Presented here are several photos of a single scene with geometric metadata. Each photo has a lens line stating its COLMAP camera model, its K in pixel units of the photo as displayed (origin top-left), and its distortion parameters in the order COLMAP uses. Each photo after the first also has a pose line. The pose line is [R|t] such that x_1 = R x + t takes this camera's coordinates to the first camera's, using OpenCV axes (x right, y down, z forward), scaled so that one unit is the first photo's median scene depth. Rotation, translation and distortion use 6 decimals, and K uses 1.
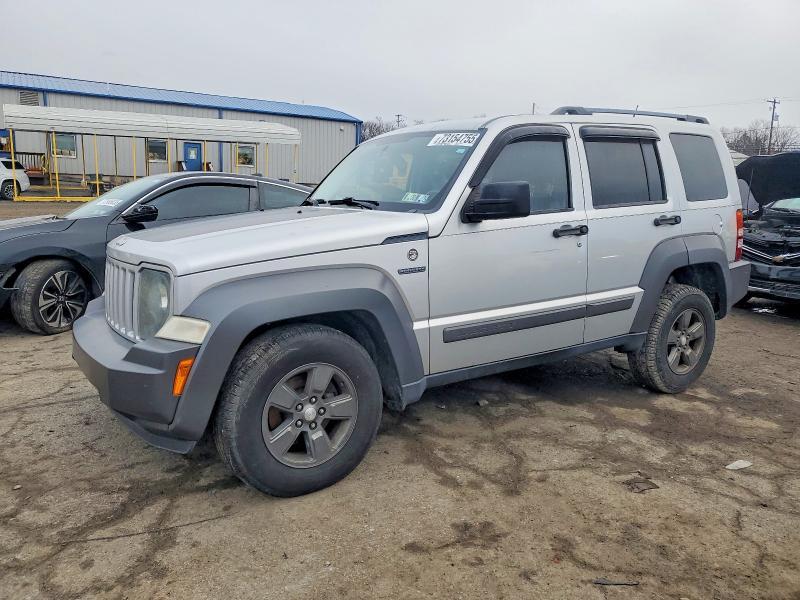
lens RADIAL K [[610.1, 0, 426.3], [0, 610.1, 300.1], [0, 0, 1]] dist [0.004263, 0.002352]
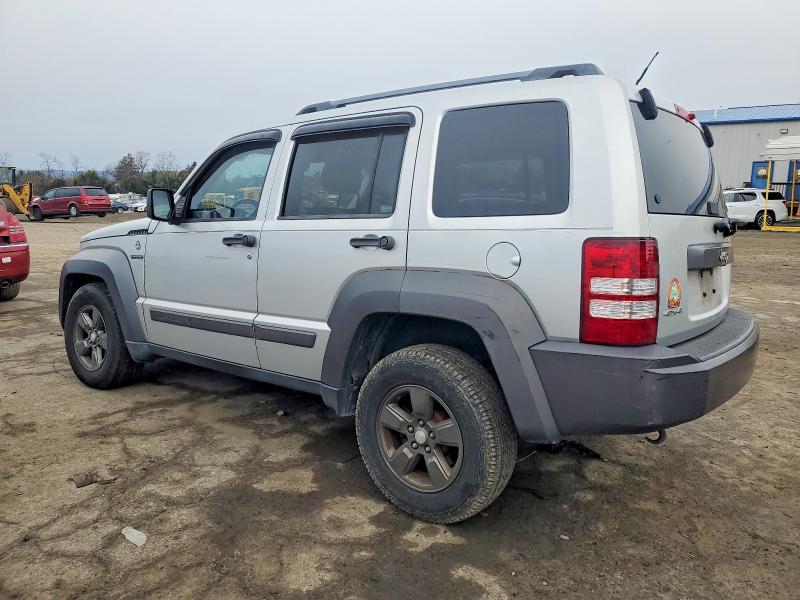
lens RADIAL K [[621.4, 0, 390.3], [0, 621.4, 288.4], [0, 0, 1]] dist [0.011369, 0.004999]
pose [[0.322759, 0.119219, -0.938943, 1.197484], [-0.187224, 0.980475, 0.060135, -0.138630], [0.927779, 0.156383, 0.338778, 0.878843]]
